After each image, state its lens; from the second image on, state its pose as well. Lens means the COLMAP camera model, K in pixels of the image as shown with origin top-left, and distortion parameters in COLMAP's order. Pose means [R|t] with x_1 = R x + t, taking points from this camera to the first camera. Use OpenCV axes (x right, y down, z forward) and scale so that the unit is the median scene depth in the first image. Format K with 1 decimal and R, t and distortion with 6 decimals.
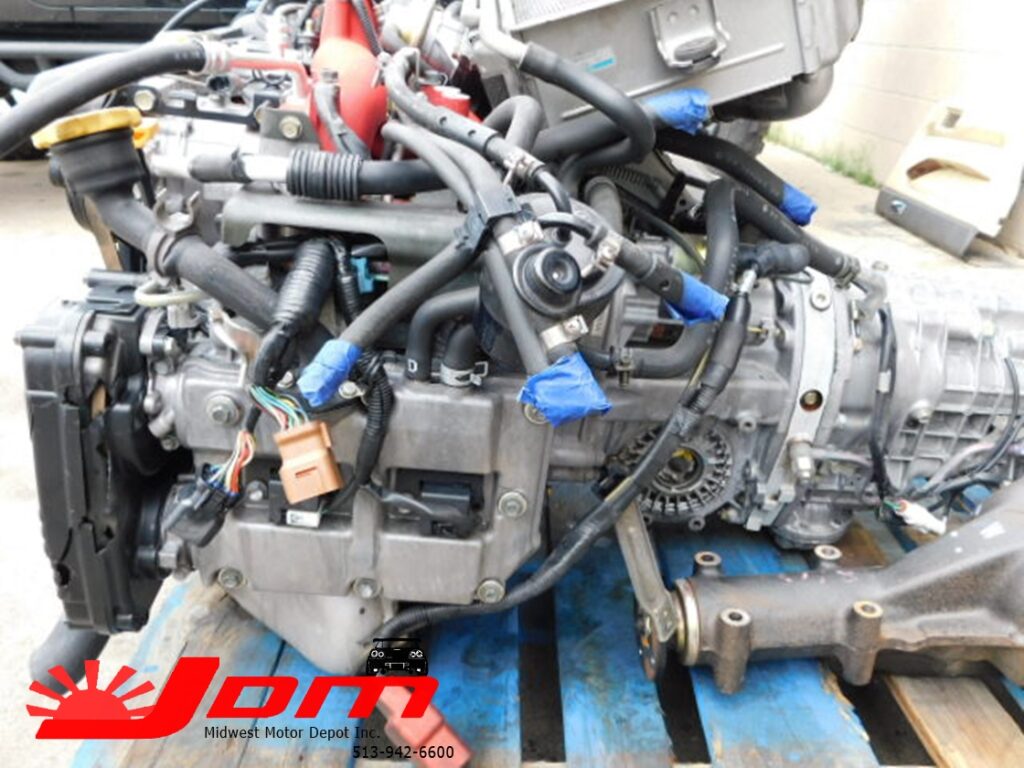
lens RADIAL K [[903.4, 0, 512.0], [0, 903.4, 384.0], [0, 0, 1]] dist [-0.006793, -0.009477]
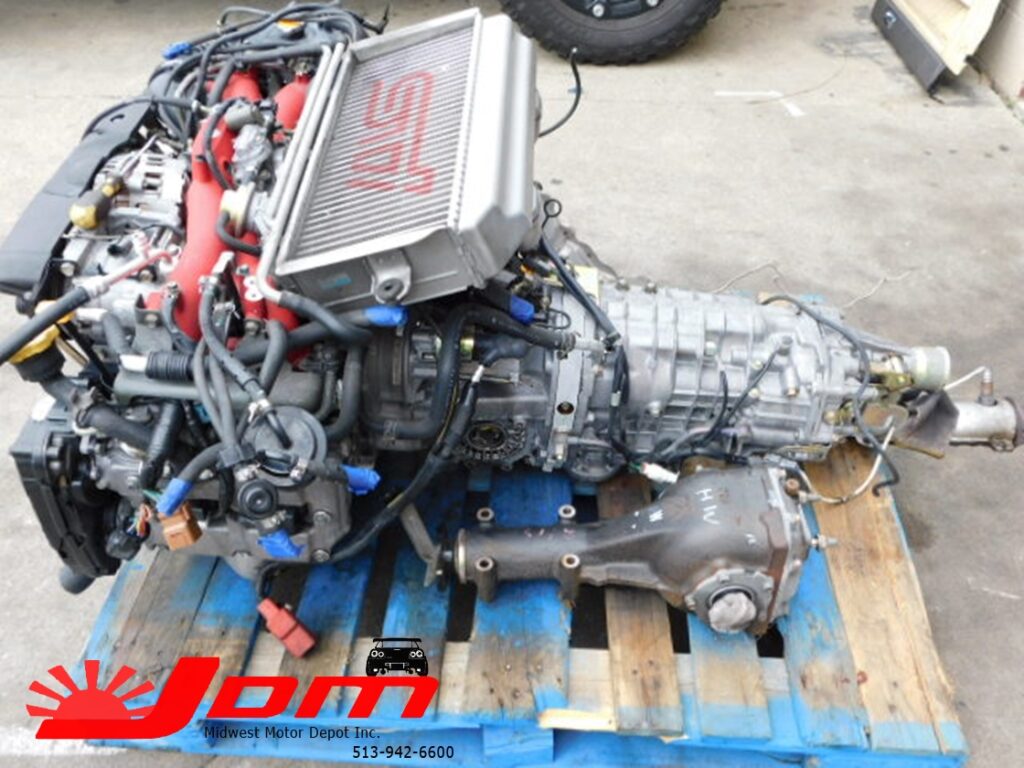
lens RADIAL K [[903.4, 0, 512.0], [0, 903.4, 384.0], [0, 0, 1]] dist [-0.006793, -0.009477]
pose [[0.997238, 0.019507, -0.071663, 0.351958], [0.003642, 0.950887, 0.309518, -0.463811], [0.074181, -0.308924, 0.948190, -0.350142]]
